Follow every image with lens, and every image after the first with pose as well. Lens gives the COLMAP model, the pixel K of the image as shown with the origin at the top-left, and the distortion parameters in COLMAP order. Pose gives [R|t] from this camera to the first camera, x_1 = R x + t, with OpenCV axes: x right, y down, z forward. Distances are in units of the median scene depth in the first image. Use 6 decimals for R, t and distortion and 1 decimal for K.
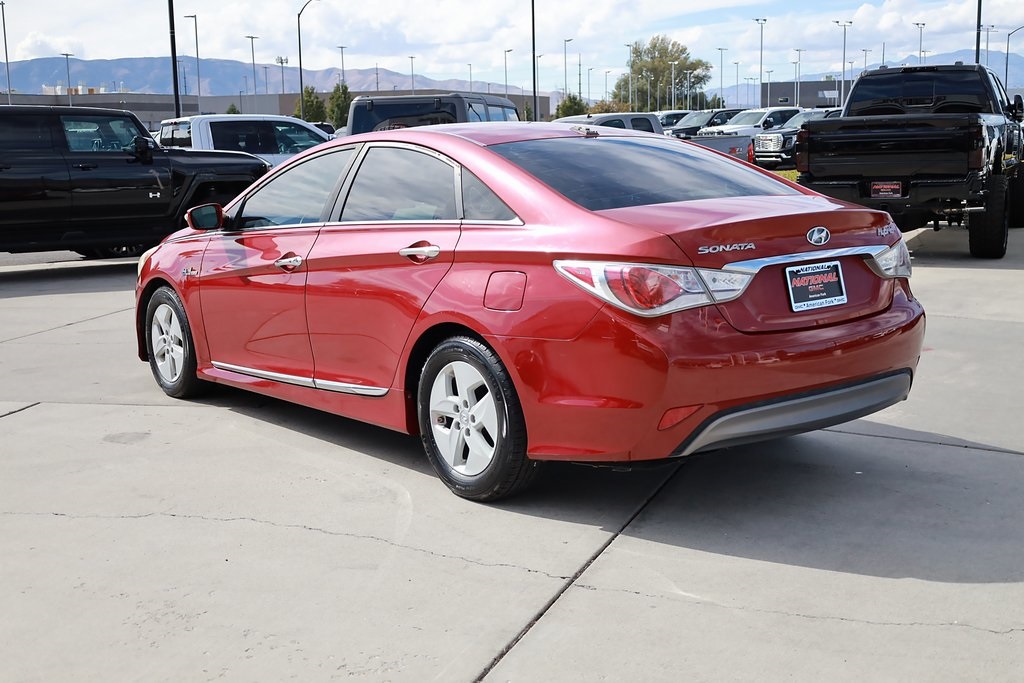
lens RADIAL K [[1216.2, 0, 543.2], [0, 1216.2, 341.4], [0, 0, 1]] dist [-0.004186, -0.029134]
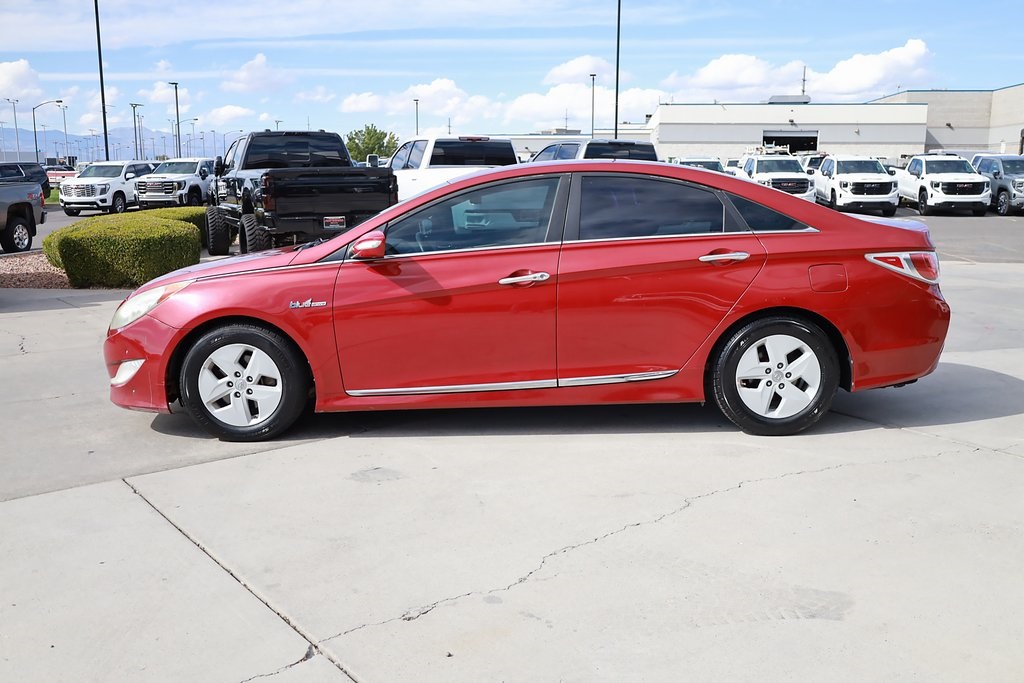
lens RADIAL K [[918.3, 0, 511.7], [0, 918.3, 340.3], [0, 0, 1]] dist [-0.047528, 0.000011]
pose [[0.647433, -0.115283, 0.753352, -1.389460], [0.119221, 0.991644, 0.049289, -0.084847], [-0.752739, 0.057904, 0.655767, 0.754079]]
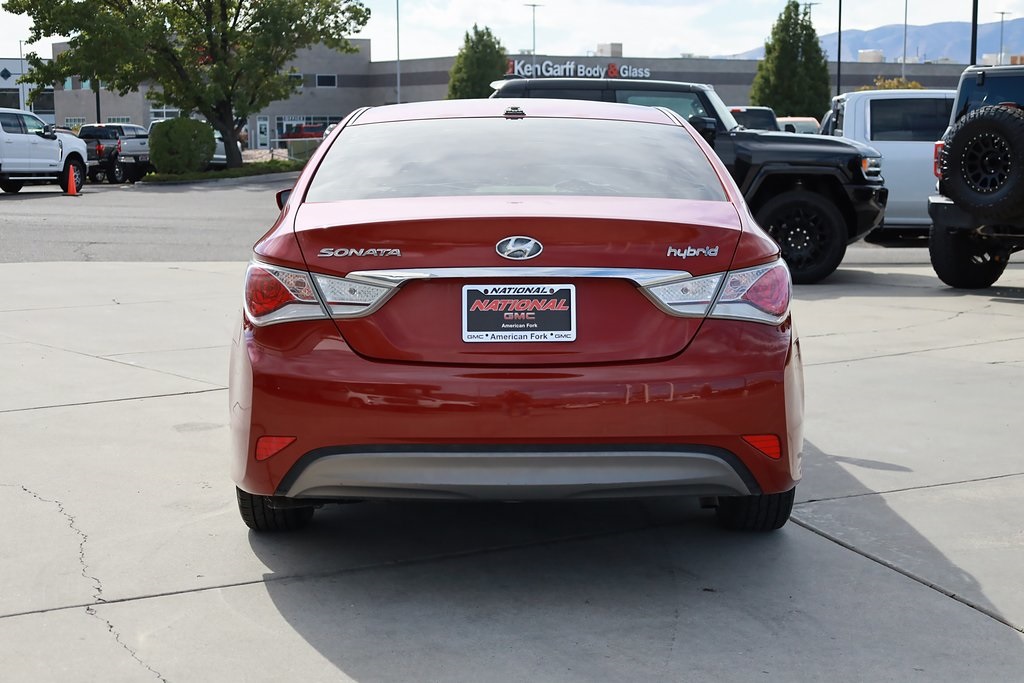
lens RADIAL K [[1629.2, 0, 516.5], [0, 1629.2, 342.6], [0, 0, 1]] dist [-0.010854, 0.087914]
pose [[0.785302, 0.096548, -0.611539, 0.834918], [-0.115360, 0.993286, 0.008678, -0.035354], [0.608271, 0.063732, 0.791167, 0.187869]]
